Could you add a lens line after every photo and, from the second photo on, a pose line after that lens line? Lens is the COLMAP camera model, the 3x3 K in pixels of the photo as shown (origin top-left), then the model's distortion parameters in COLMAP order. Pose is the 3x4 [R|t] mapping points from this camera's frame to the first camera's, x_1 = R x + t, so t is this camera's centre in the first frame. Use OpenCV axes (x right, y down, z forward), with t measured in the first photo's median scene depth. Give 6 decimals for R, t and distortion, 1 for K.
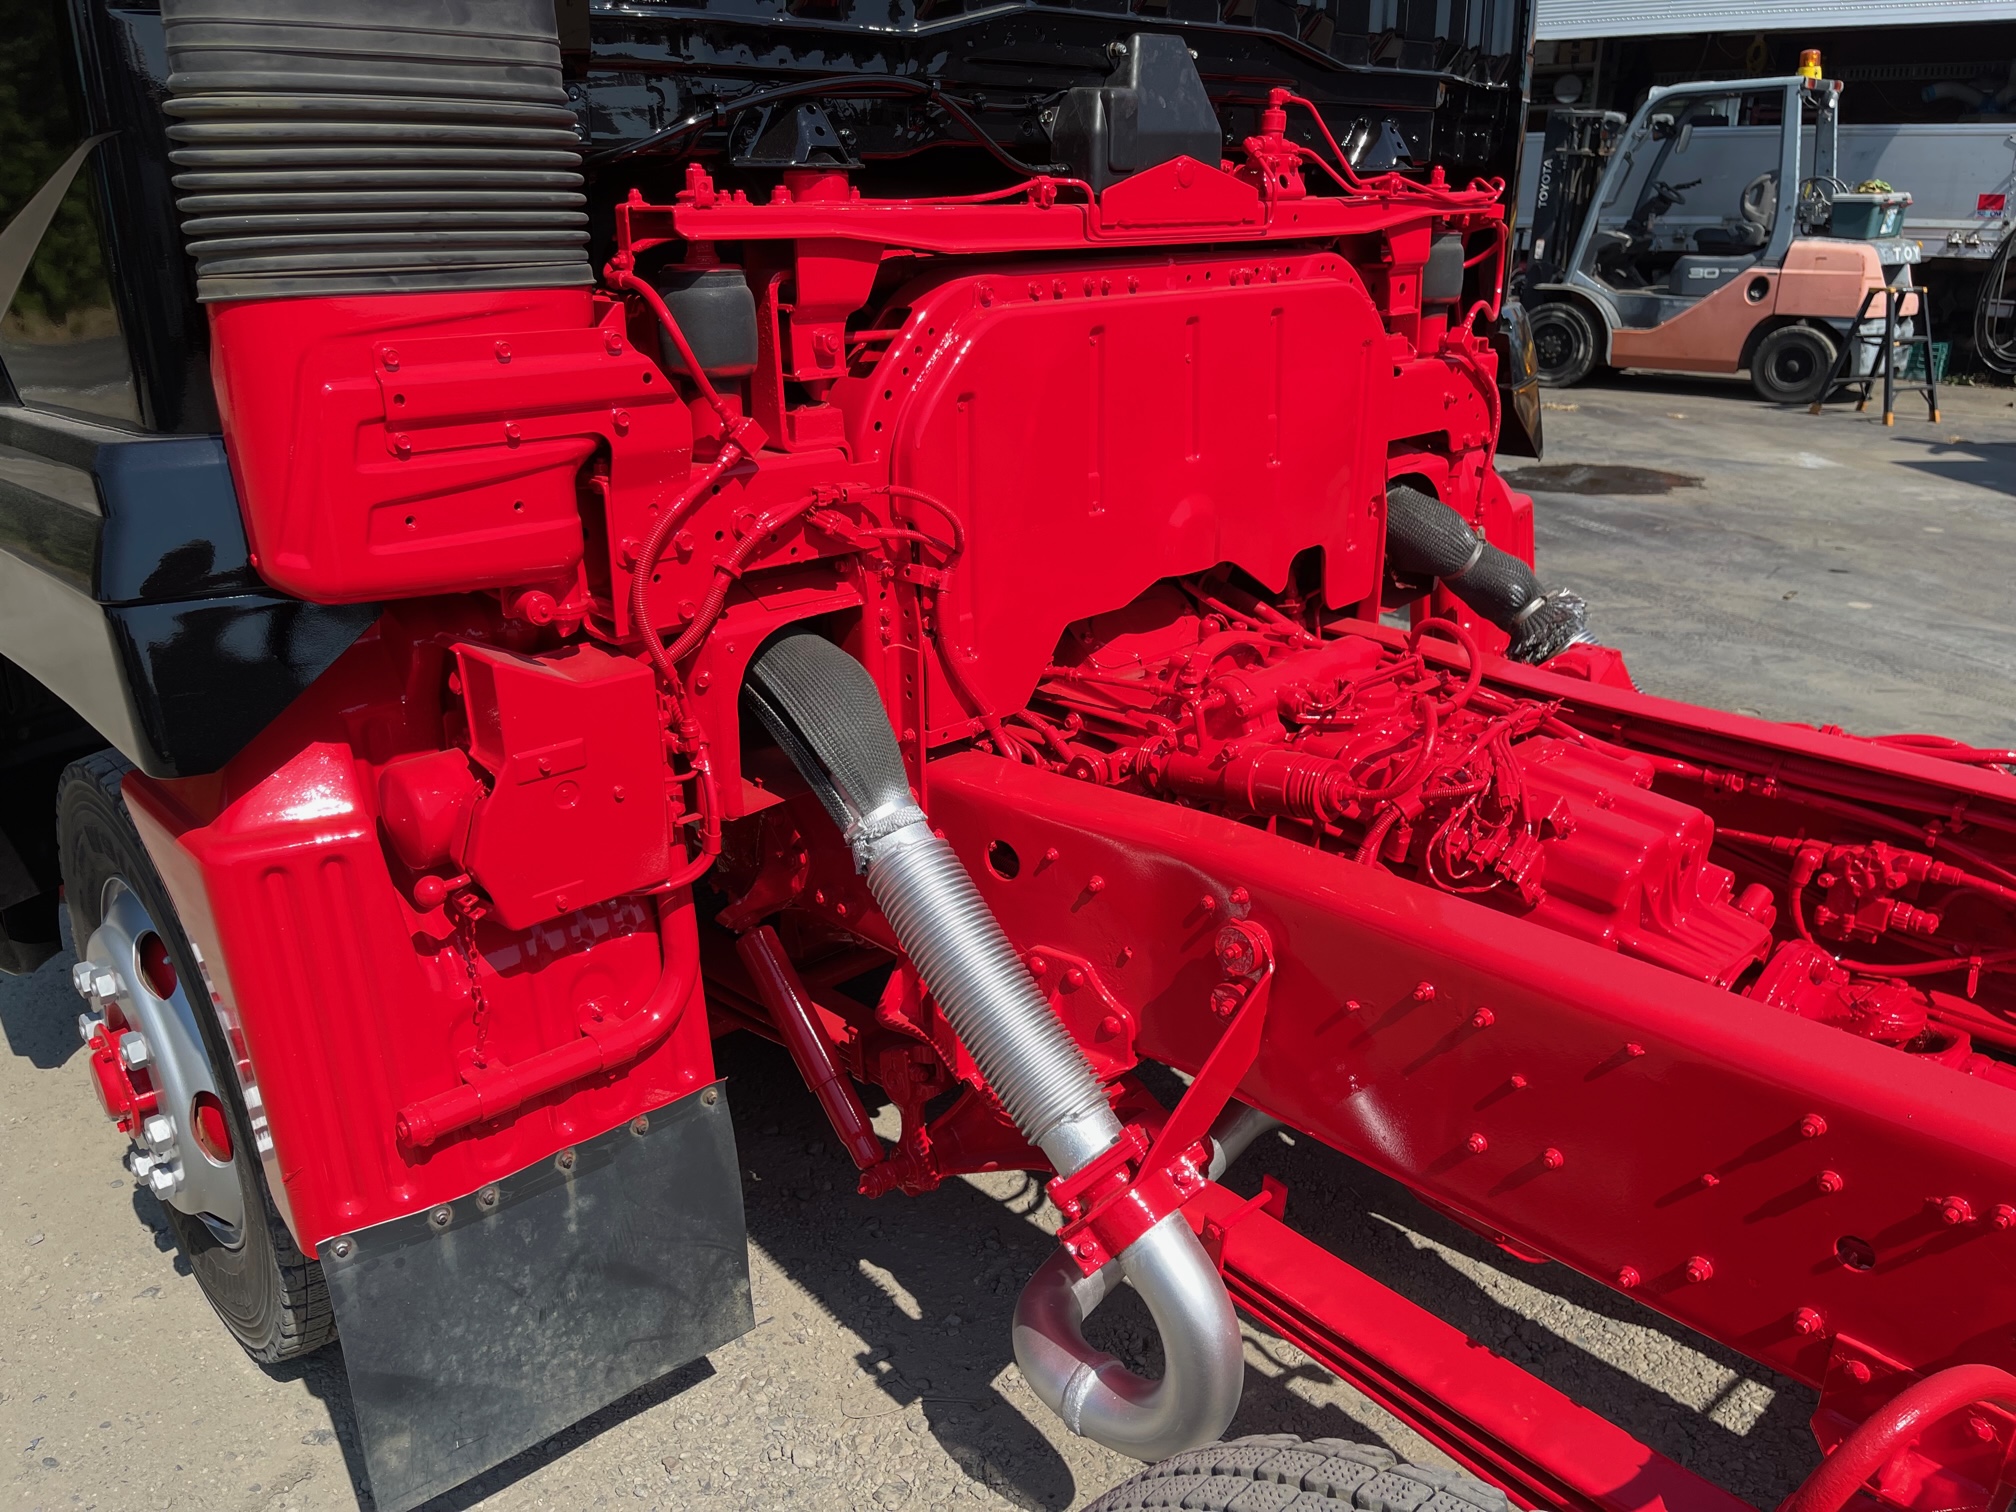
lens RADIAL K [[1525.6, 0, 1008.6], [0, 1525.6, 754.8], [0, 0, 1]] dist [0.005953, 0.002076]
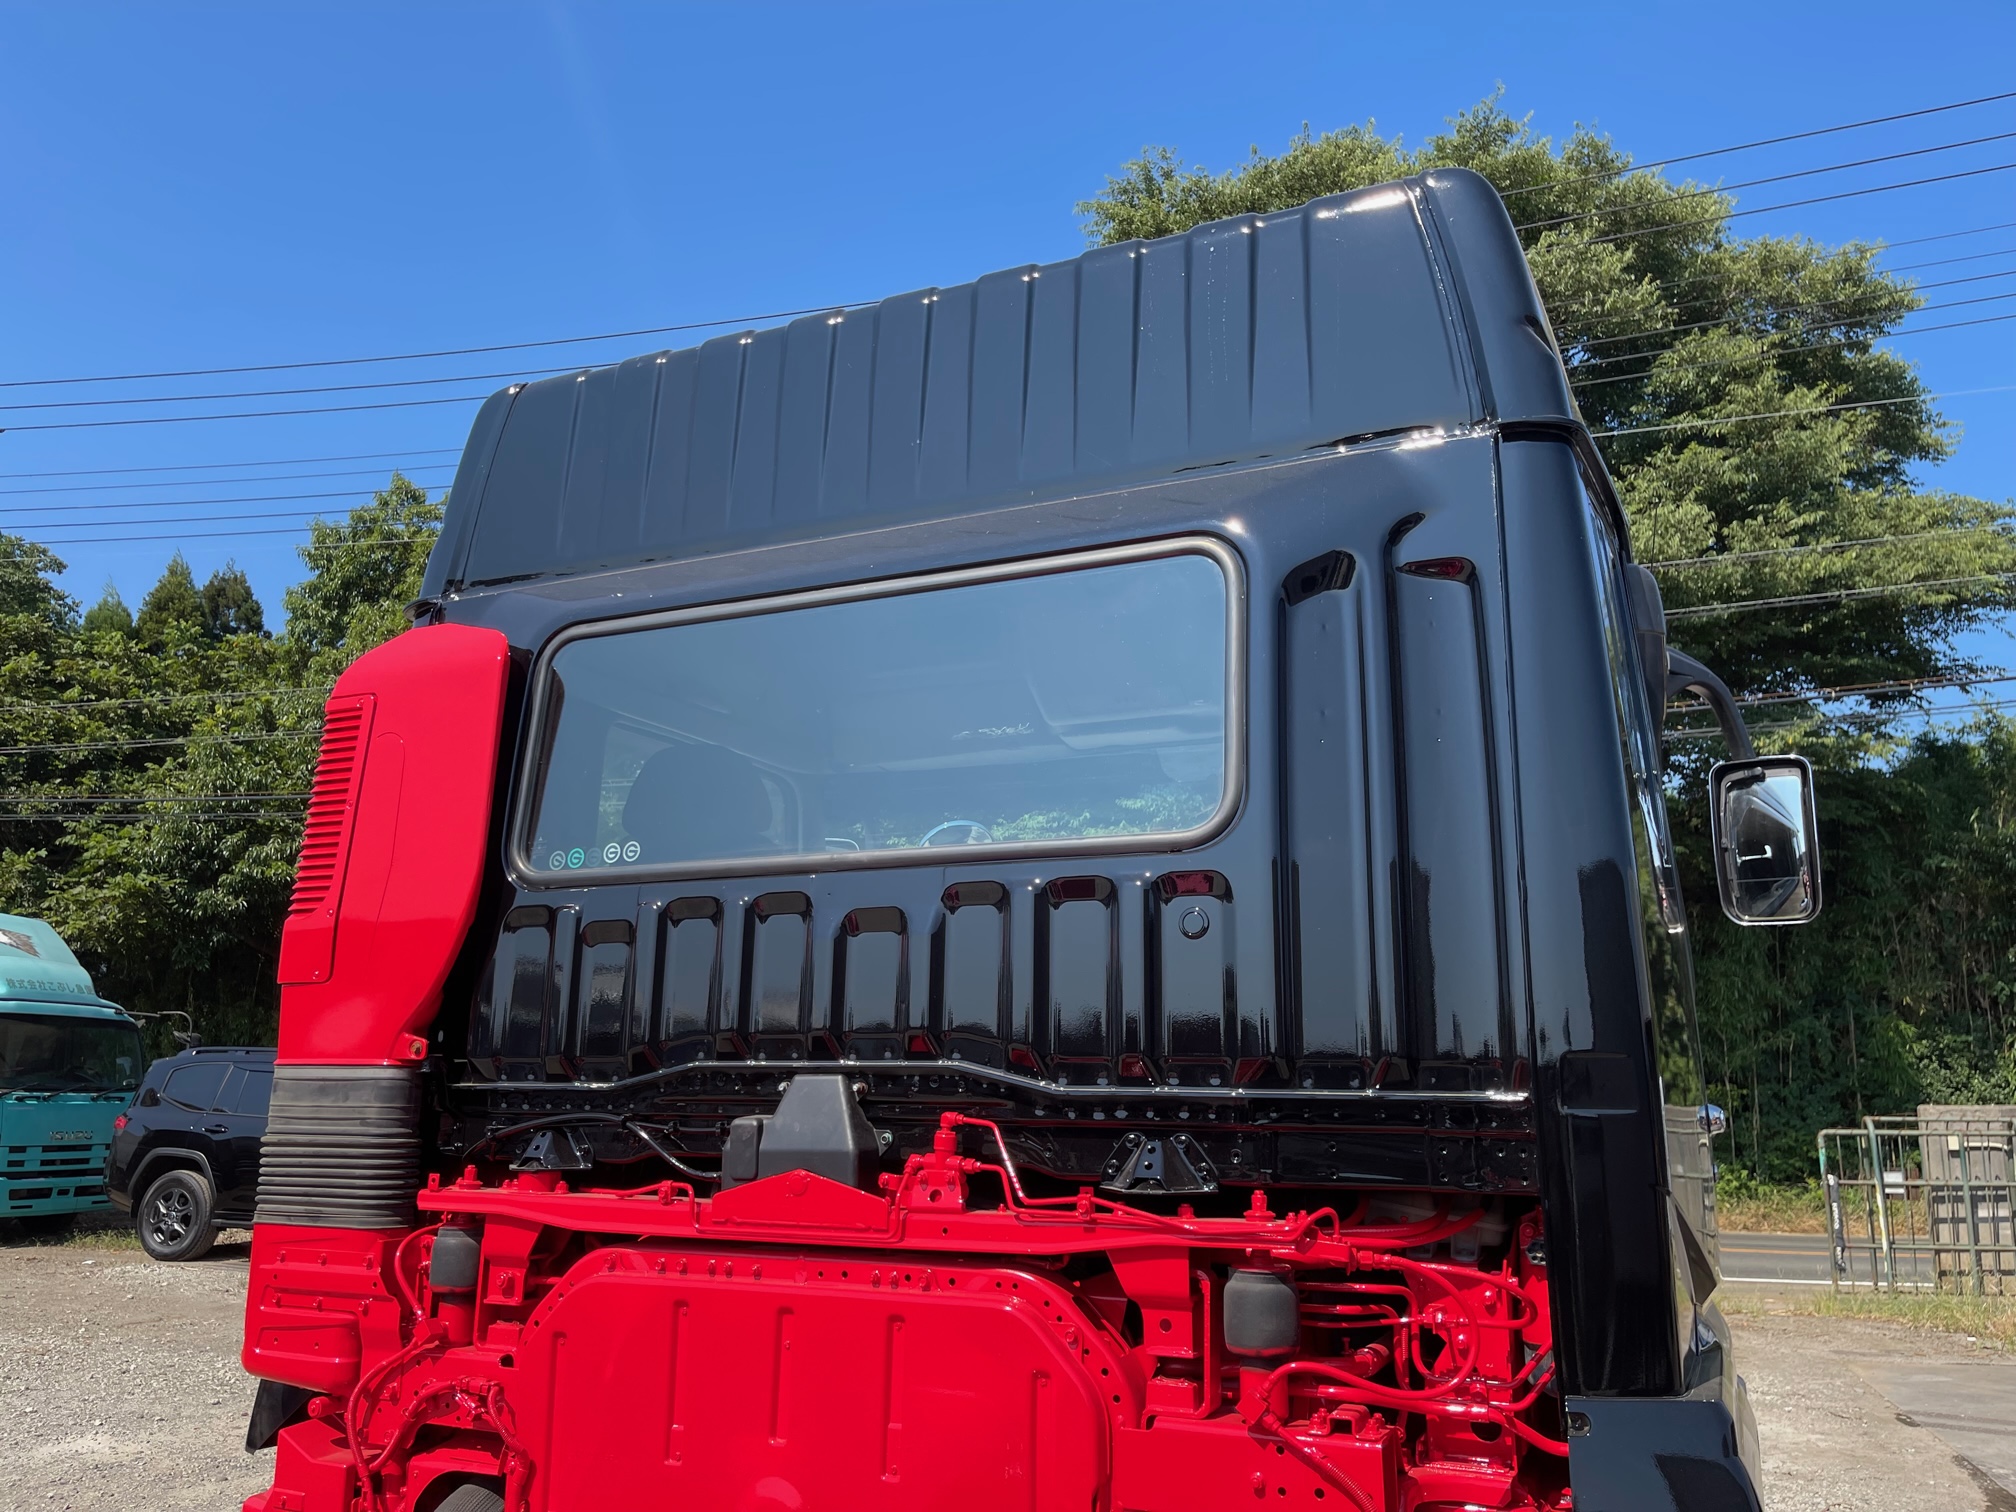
lens RADIAL K [[1525.6, 0, 1009.8], [0, 1525.6, 754.5], [0, 0, 1]] dist [0.005953, 0.002076]
pose [[0.366632, -0.211140, -0.906091, 1.478767], [-0.340147, 0.876064, -0.341777, -0.358877], [0.865957, 0.433511, 0.249374, 0.776440]]
